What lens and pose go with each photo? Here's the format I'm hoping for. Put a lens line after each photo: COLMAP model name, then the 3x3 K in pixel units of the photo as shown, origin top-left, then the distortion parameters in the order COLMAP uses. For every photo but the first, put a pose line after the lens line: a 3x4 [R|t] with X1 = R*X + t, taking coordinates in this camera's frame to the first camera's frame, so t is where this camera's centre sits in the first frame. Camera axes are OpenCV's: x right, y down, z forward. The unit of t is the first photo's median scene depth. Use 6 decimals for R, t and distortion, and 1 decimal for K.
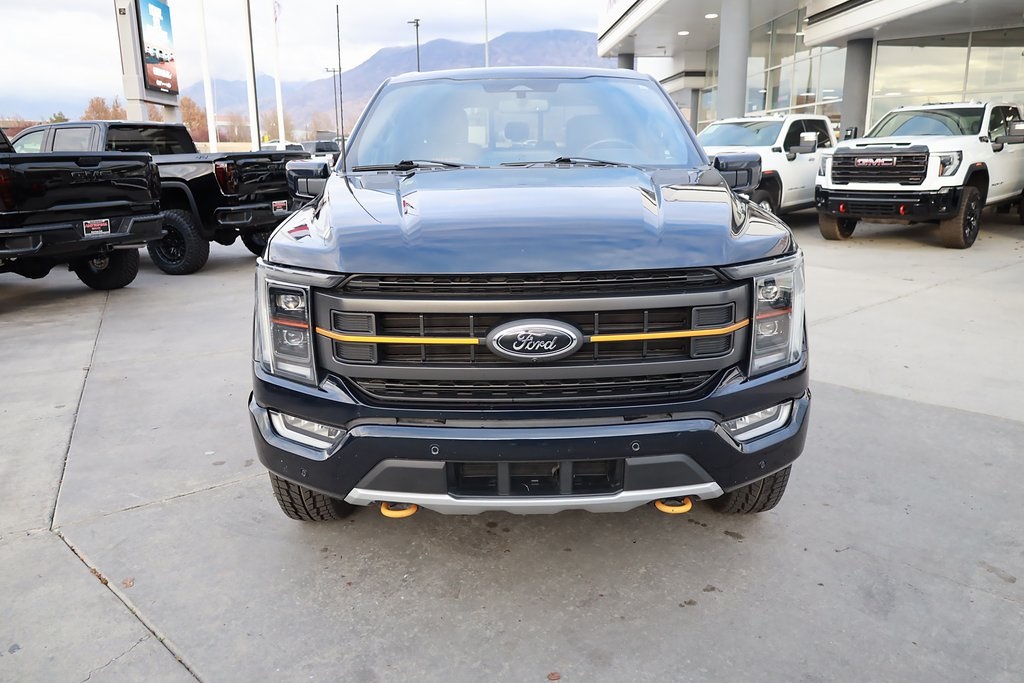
lens RADIAL K [[772.5, 0, 512.0], [0, 772.5, 341.5], [0, 0, 1]] dist [0.004875, 0.004570]
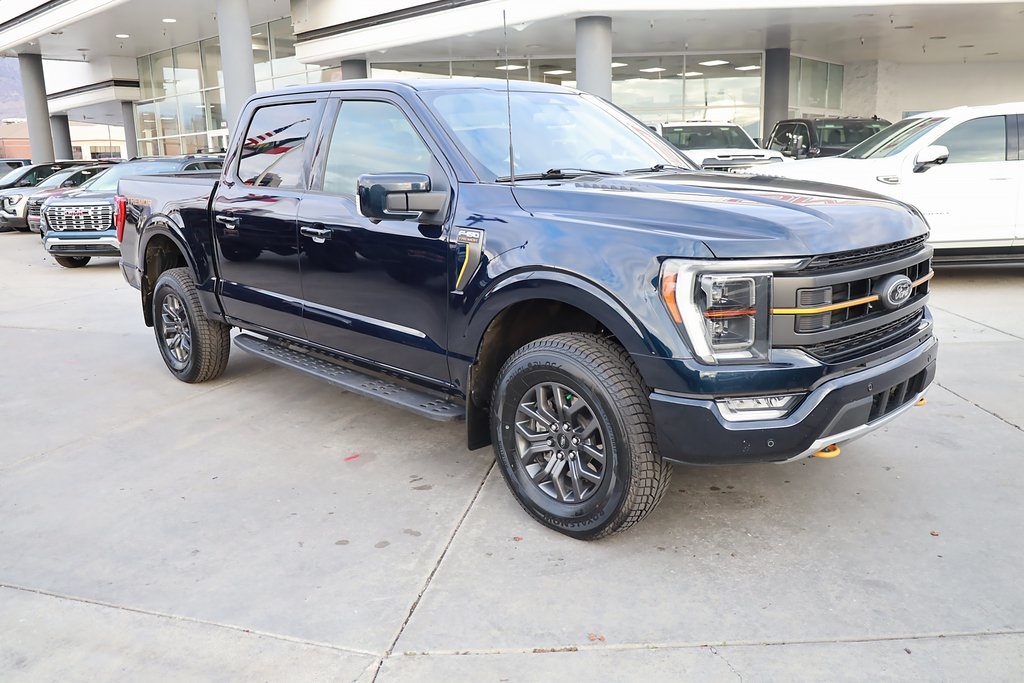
lens RADIAL K [[887.9, 0, 512.0], [0, 887.9, 341.5], [0, 0, 1]] dist [-0.007135, -0.011462]
pose [[0.688336, -0.152112, 0.709264, -1.025200], [0.191357, 0.981209, 0.024723, -0.054600], [-0.699697, 0.118705, 0.704509, 0.257048]]
